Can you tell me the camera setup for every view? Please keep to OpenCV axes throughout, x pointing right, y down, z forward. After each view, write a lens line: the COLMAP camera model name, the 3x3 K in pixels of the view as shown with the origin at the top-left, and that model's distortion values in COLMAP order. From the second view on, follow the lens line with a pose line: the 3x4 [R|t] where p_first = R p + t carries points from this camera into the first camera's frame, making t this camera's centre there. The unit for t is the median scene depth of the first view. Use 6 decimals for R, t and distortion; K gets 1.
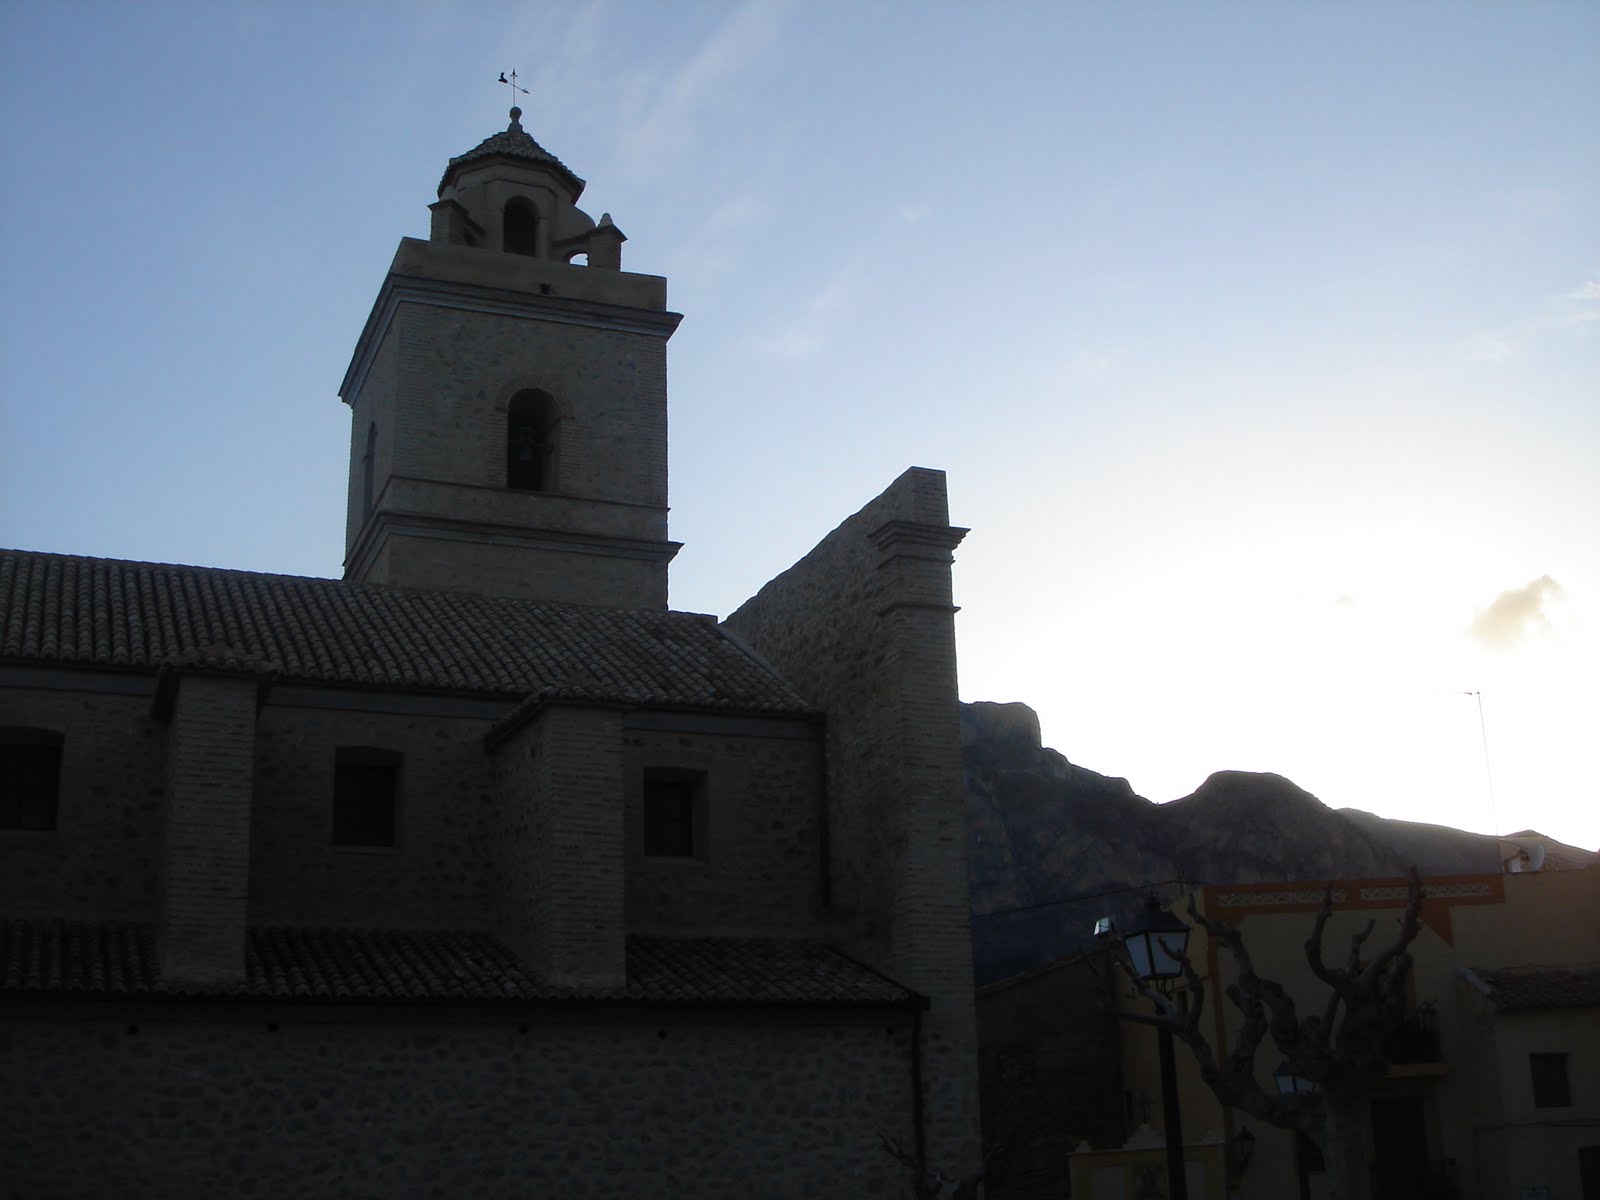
lens RADIAL K [[1831.1, 0, 807.6], [0, 1831.1, 588.5], [0, 0, 1]] dist [-0.181468, 0.159562]
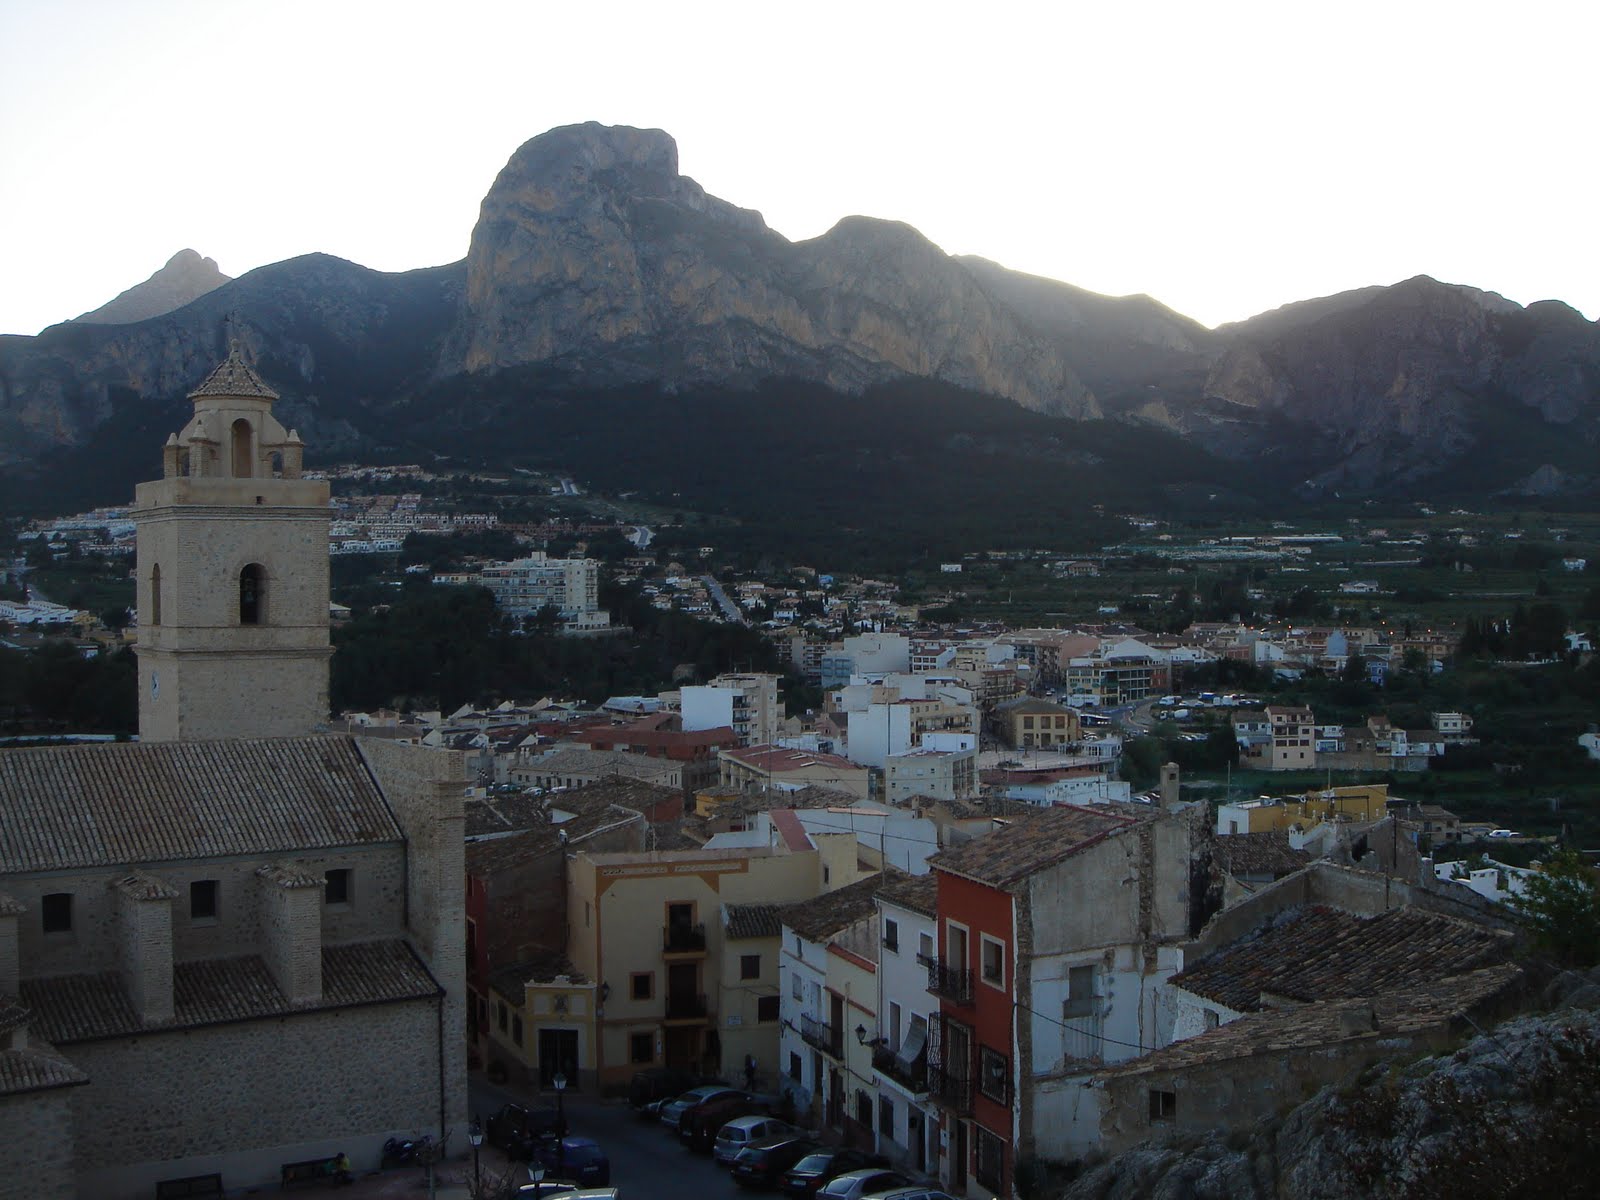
lens RADIAL K [[1831.1, 0, 807.6], [0, 1831.1, 588.5], [0, 0, 1]] dist [-0.181468, 0.159562]
pose [[0.978087, 0.031050, 0.205870, 0.019701], [-0.094190, 0.947830, 0.304543, -0.813670], [-0.185674, -0.317260, 0.929985, -0.895477]]
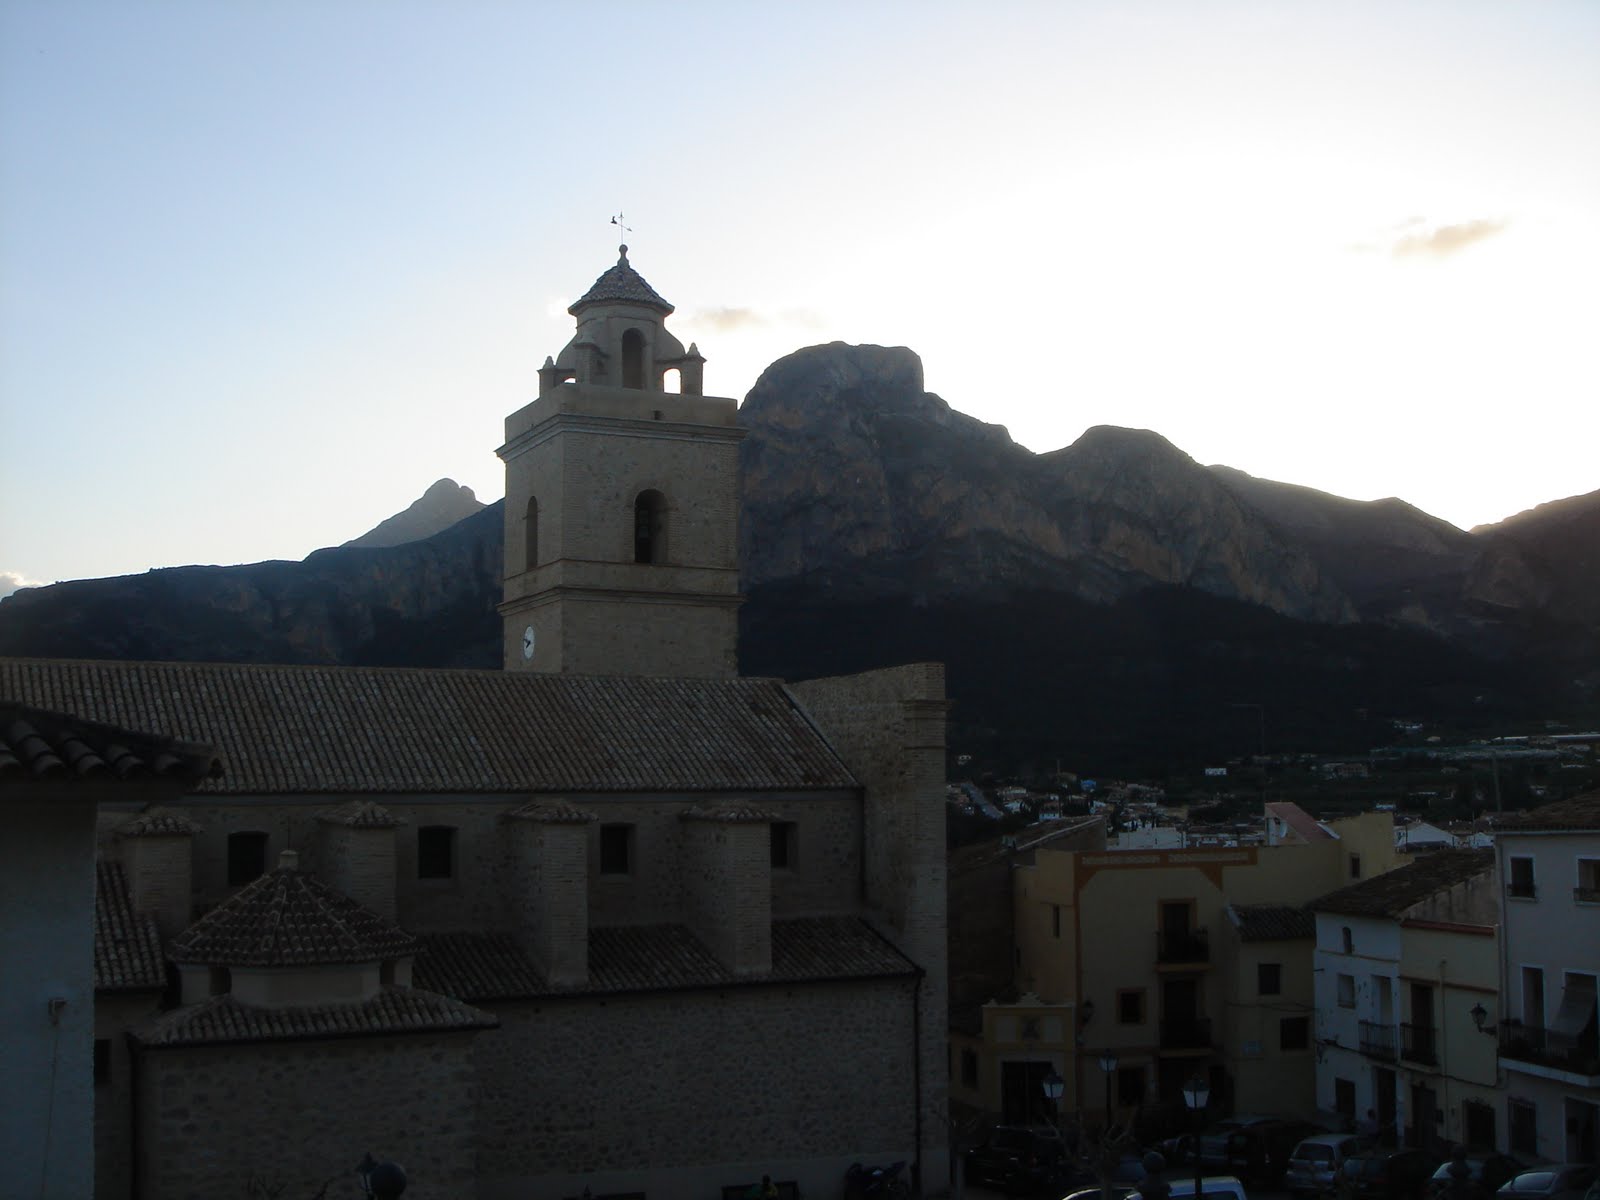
lens RADIAL K [[1831.1, 0, 807.6], [0, 1831.1, 588.5], [0, 0, 1]] dist [-0.181468, 0.159562]
pose [[0.997095, 0.033198, 0.068549, -0.148902], [-0.046216, 0.979099, 0.198065, -0.400425], [-0.060541, -0.200658, 0.977789, -0.573078]]
